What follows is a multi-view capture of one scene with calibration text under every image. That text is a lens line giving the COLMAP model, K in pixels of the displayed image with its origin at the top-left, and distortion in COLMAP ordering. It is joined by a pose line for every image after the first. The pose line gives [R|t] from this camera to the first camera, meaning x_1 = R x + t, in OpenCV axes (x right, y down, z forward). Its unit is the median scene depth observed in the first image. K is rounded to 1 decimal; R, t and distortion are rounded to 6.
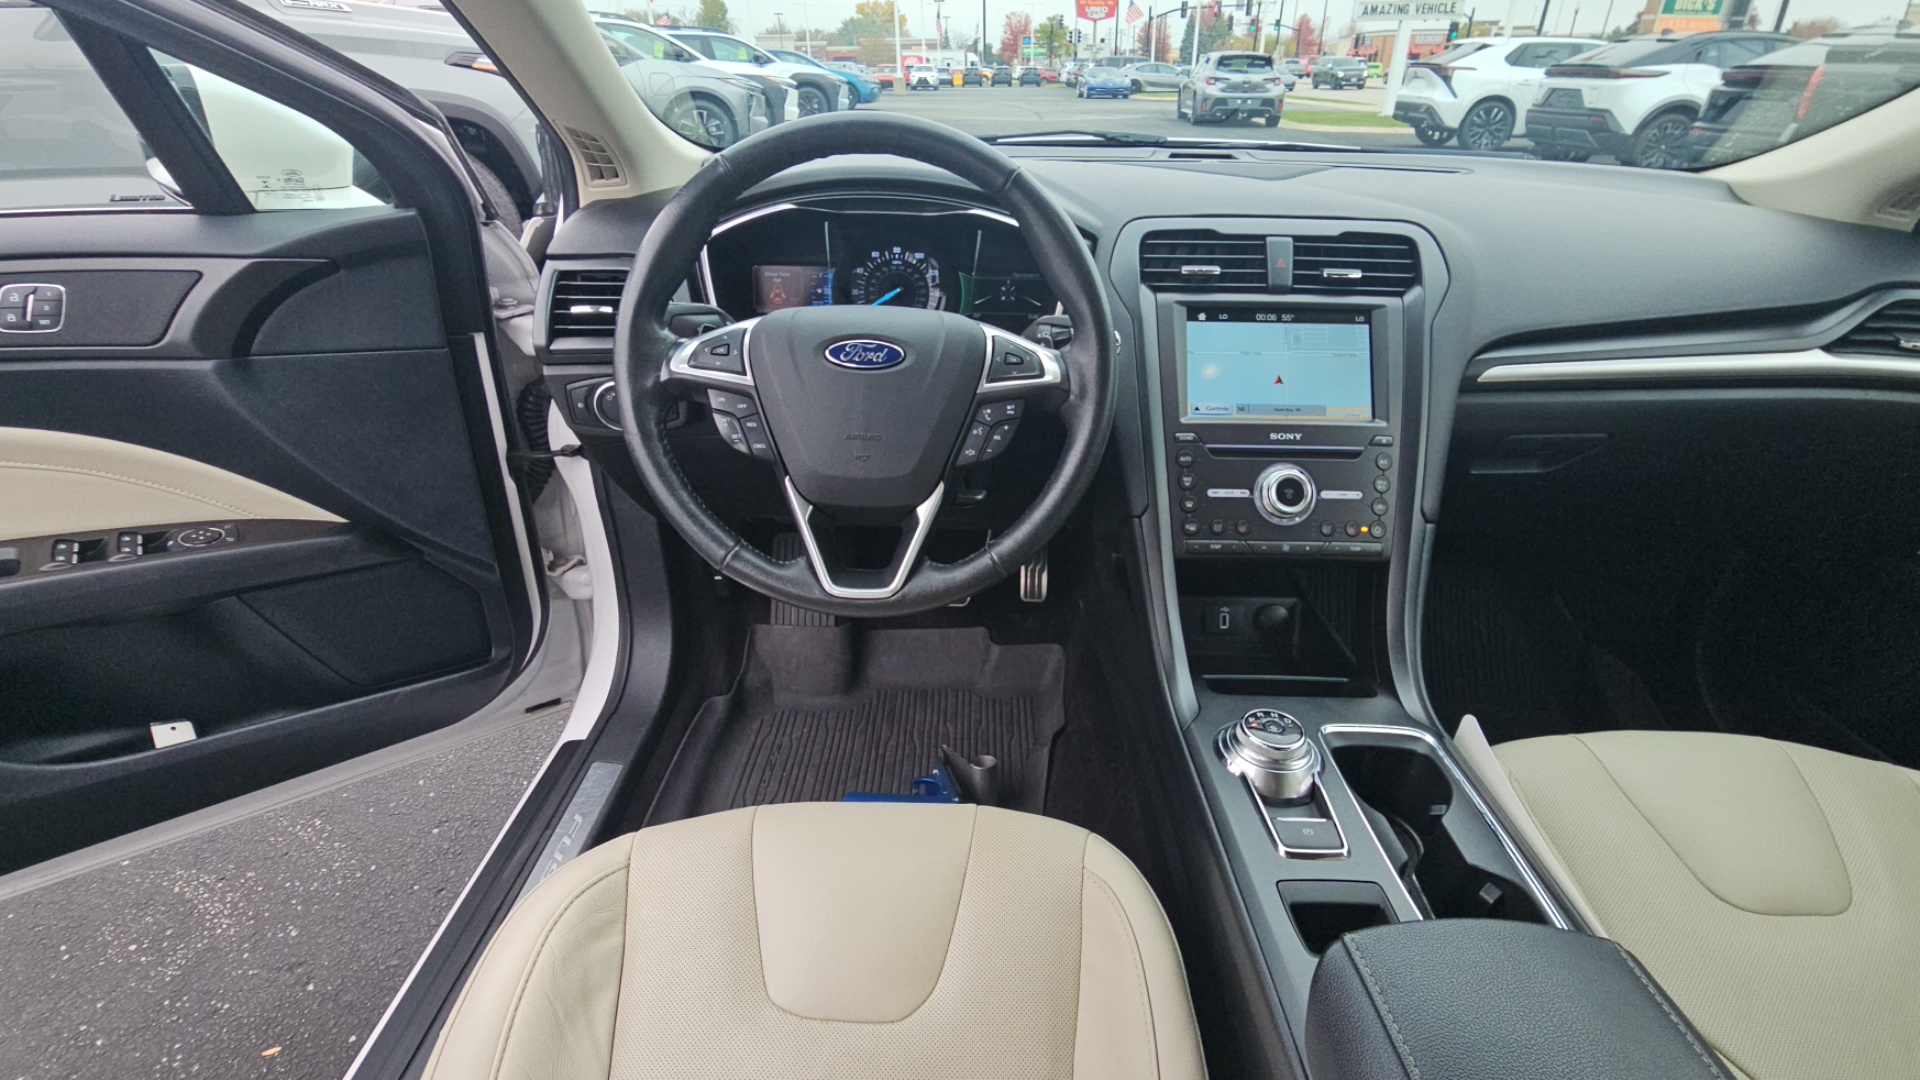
lens RADIAL K [[853.1, 0, 981.8], [0, 853.1, 544.7], [0, 0, 1]] dist [-0.000961, -0.000801]
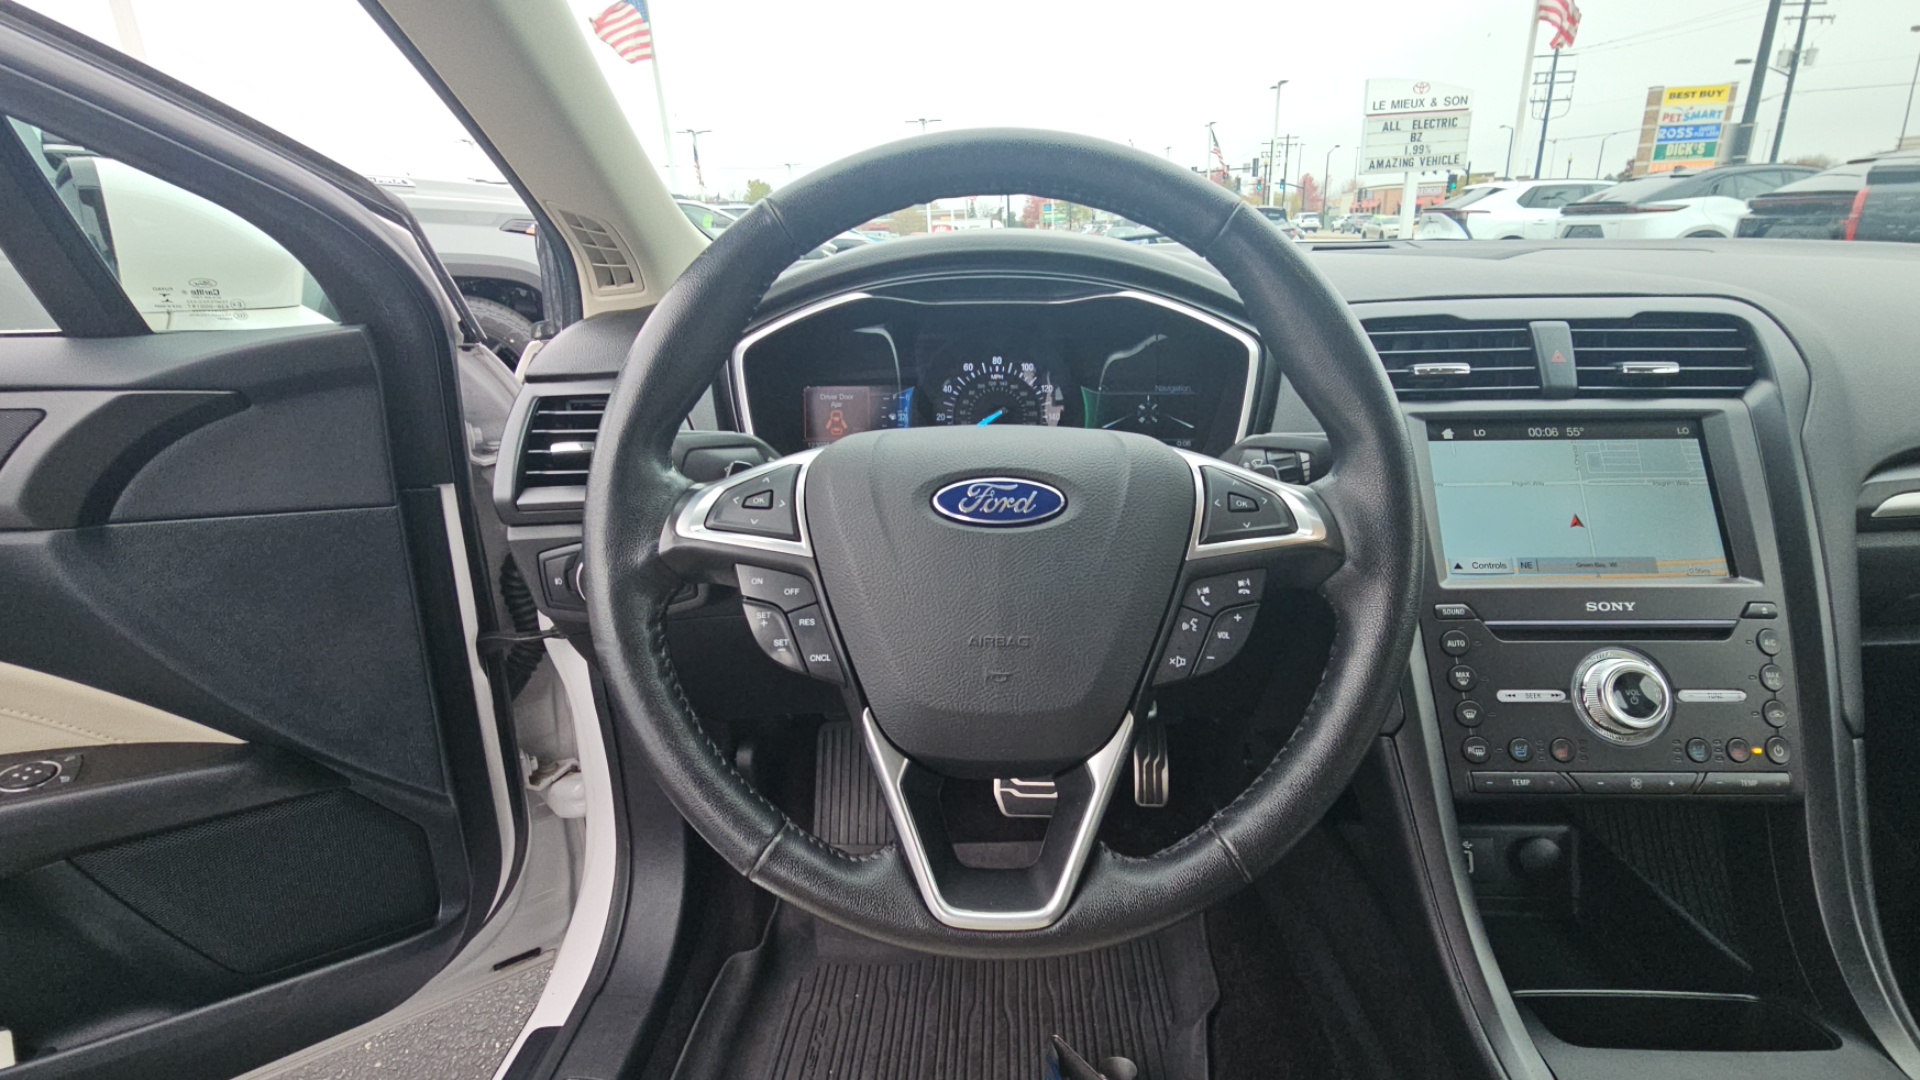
lens RADIAL K [[857.2, 0, 981.0], [0, 857.2, 542.6], [0, 0, 1]] dist [-0.001255, -0.001178]
pose [[0.999017, -0.023119, -0.037834, -0.096071], [0.016667, 0.986530, -0.162731, -0.073797], [0.041086, 0.161940, 0.985945, 0.313303]]
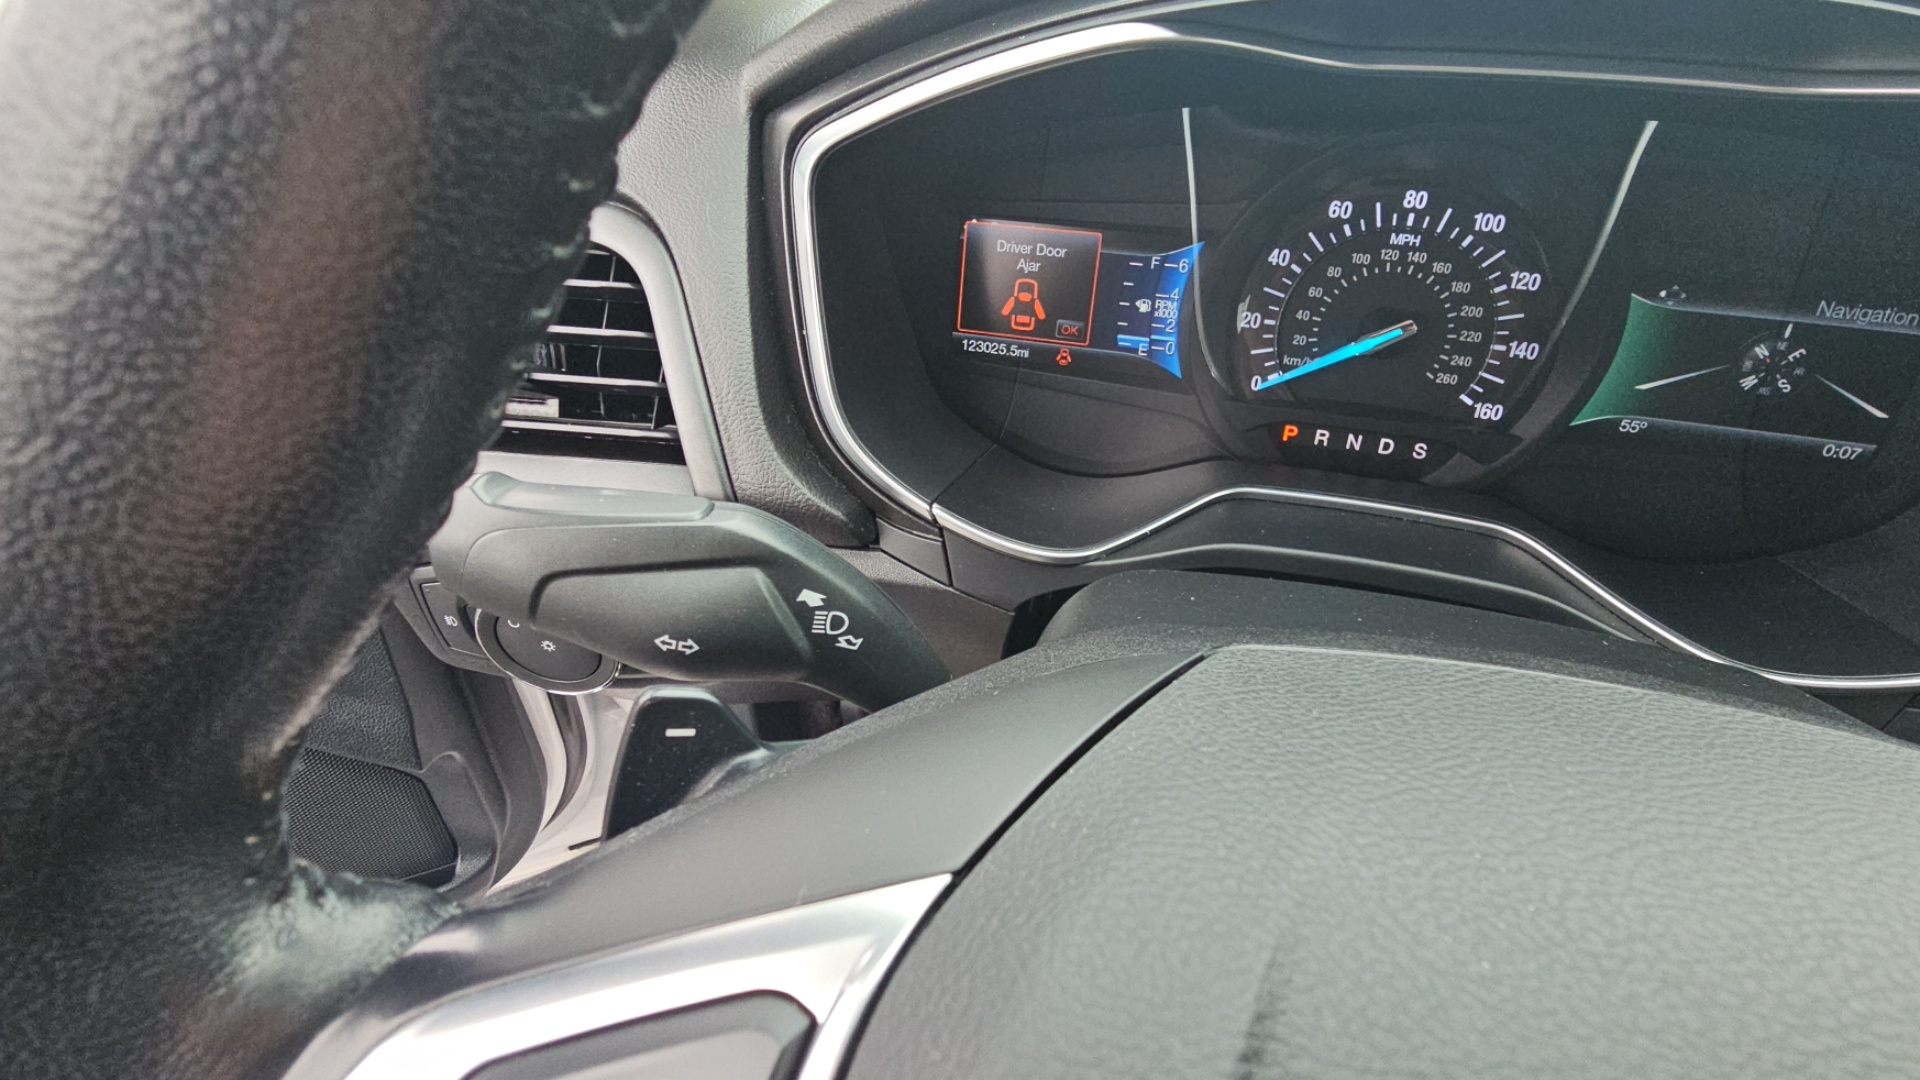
lens RADIAL K [[863.0, 0, 980.9], [0, 863.0, 543.8], [0, 0, 1]] dist [0.009499, -0.006500]
pose [[0.968059, 0.141914, -0.206693, -0.183668], [-0.111663, 0.982151, 0.151362, -0.272057], [0.224484, -0.123448, 0.966627, 0.694027]]
